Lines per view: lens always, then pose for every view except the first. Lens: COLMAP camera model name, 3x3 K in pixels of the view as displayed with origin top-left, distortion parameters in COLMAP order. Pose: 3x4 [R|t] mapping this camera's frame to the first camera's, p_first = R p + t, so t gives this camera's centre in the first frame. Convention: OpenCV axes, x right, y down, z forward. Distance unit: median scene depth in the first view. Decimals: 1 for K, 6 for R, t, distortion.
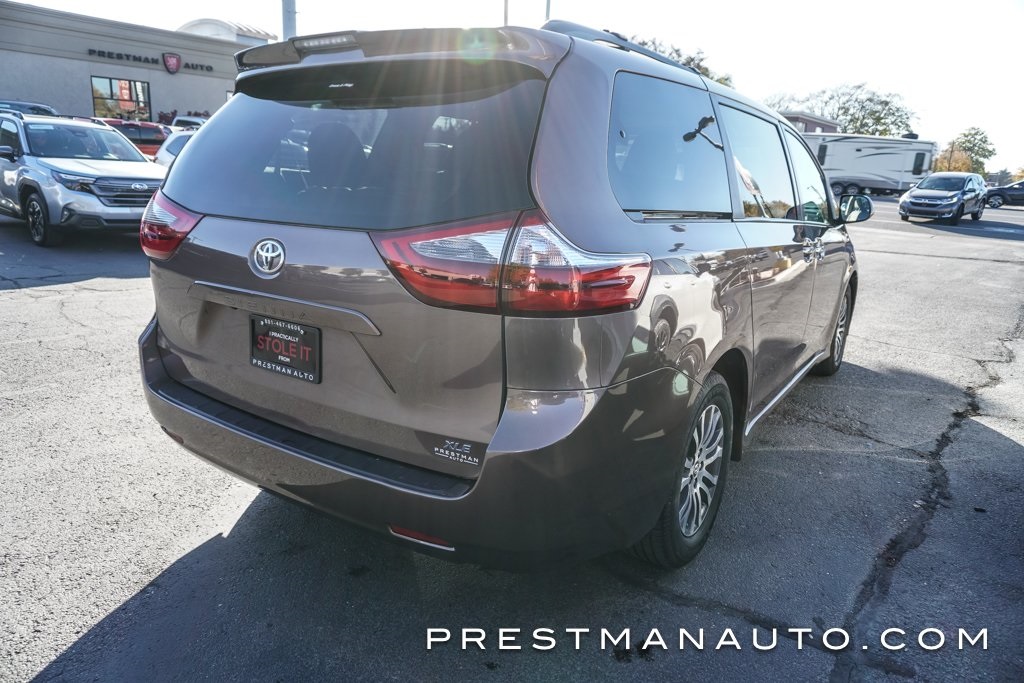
lens RADIAL K [[688.3, 0, 512.0], [0, 688.3, 339.3], [0, 0, 1]] dist [-0.057161, 0.010269]
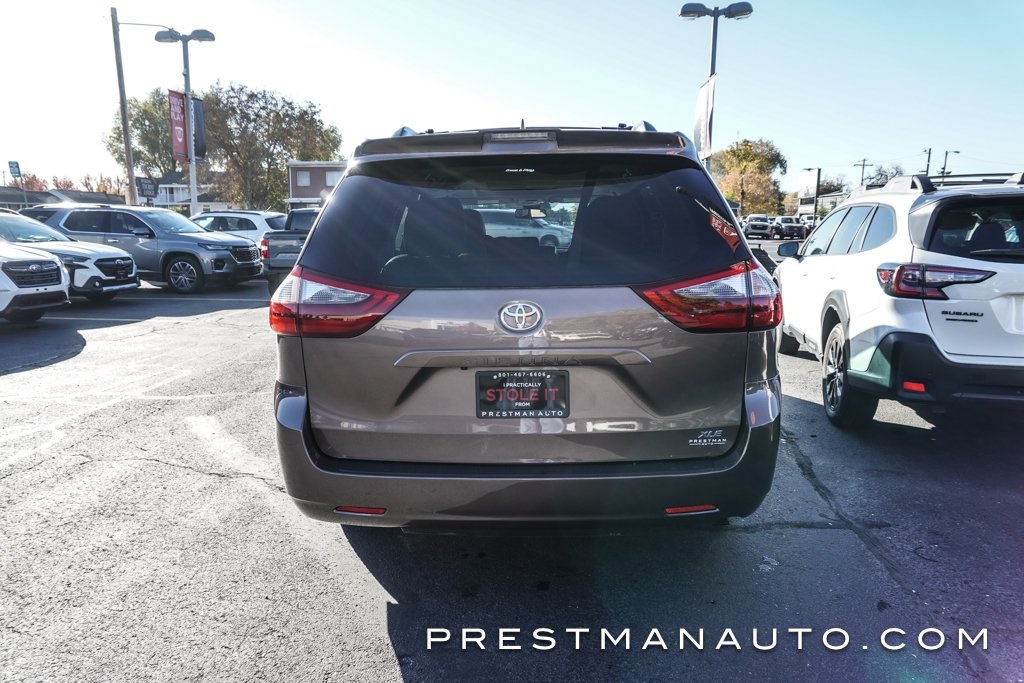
lens RADIAL K [[688.3, 0, 521.0], [0, 688.3, 344.2], [0, 0, 1]] dist [-0.057161, 0.010269]
pose [[0.852763, -0.138481, 0.503605, -0.896378], [0.169476, 0.985404, -0.016011, -0.052452], [-0.494037, 0.099002, 0.863786, -0.009613]]
